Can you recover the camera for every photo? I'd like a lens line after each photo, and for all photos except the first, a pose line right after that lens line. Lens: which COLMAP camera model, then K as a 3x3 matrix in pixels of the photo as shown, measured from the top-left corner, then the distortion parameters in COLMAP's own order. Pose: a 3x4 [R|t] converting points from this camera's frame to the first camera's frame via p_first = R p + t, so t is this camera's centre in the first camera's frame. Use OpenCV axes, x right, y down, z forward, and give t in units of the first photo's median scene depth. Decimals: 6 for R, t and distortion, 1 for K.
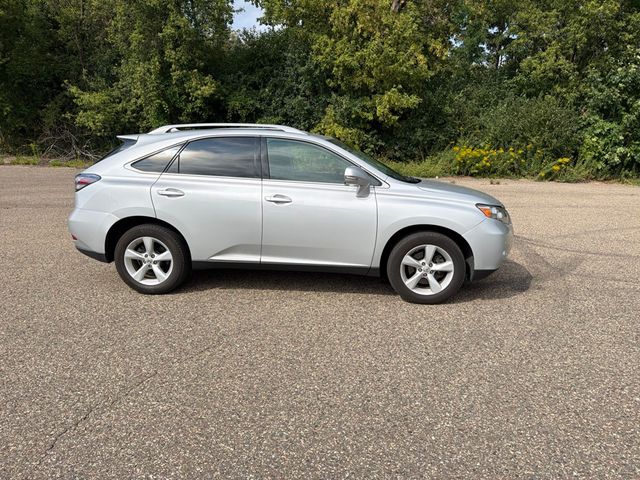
lens RADIAL K [[451.6, 0, 319.2], [0, 451.6, 242.9], [0, 0, 1]] dist [0.030839, -0.038484]
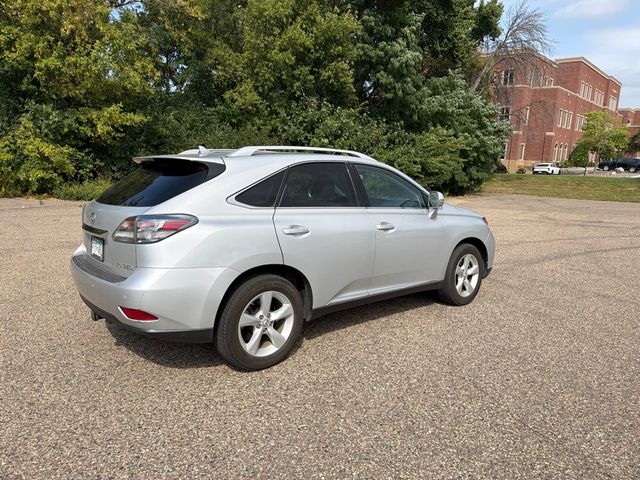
lens RADIAL K [[451.6, 0, 324.0], [0, 451.6, 233.1], [0, 0, 1]] dist [0.030839, -0.038484]
pose [[0.691277, -0.091359, 0.716791, -0.832515], [0.137233, 0.990520, -0.006102, -0.090817], [-0.709439, 0.102585, 0.697261, 0.394525]]
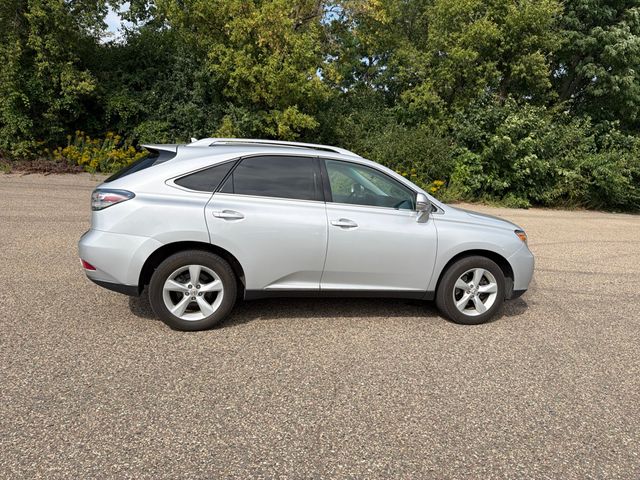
lens RADIAL K [[451.6, 0, 321.5], [0, 451.6, 242.1], [0, 0, 1]] dist [0.030839, -0.038484]
pose [[0.944655, -0.001174, 0.328062, -0.427909], [0.009894, 0.999641, -0.024914, -0.032405], [-0.327915, 0.026781, 0.944328, 0.102386]]
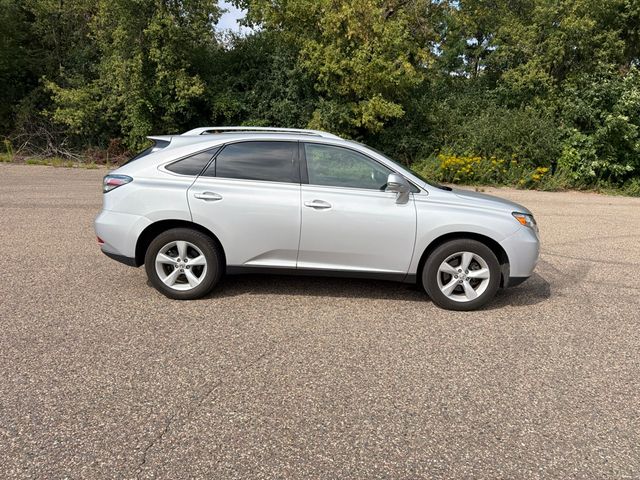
lens RADIAL K [[451.6, 0, 320.2], [0, 451.6, 242.1], [0, 0, 1]] dist [0.030839, -0.038484]
pose [[0.997695, 0.011345, 0.066899, -0.142754], [-0.010744, 0.999899, -0.009341, -0.004768], [-0.066998, 0.008601, 0.997716, 0.006165]]
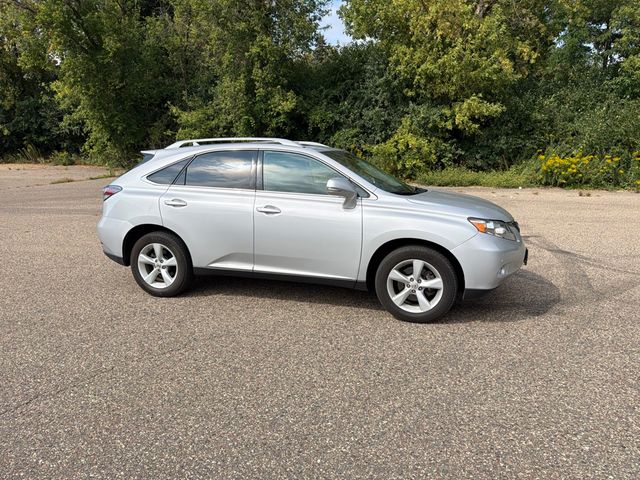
lens RADIAL K [[451.6, 0, 319.0], [0, 451.6, 237.9], [0, 0, 1]] dist [0.030839, -0.038484]
pose [[0.976070, 0.025049, -0.216011, 0.231508], [-0.032185, 0.999044, -0.029577, -0.006622], [0.215063, 0.035822, 0.975943, 0.024540]]
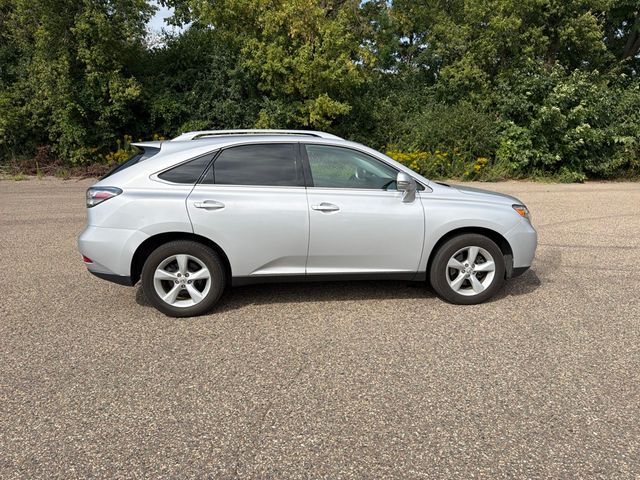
lens RADIAL K [[451.6, 0, 318.9], [0, 451.6, 242.8], [0, 0, 1]] dist [0.030839, -0.038484]
pose [[0.978593, -0.052584, 0.198973, -0.284530], [0.054280, 0.998521, -0.003073, -0.018551], [-0.198517, 0.013807, 0.980000, 0.054135]]
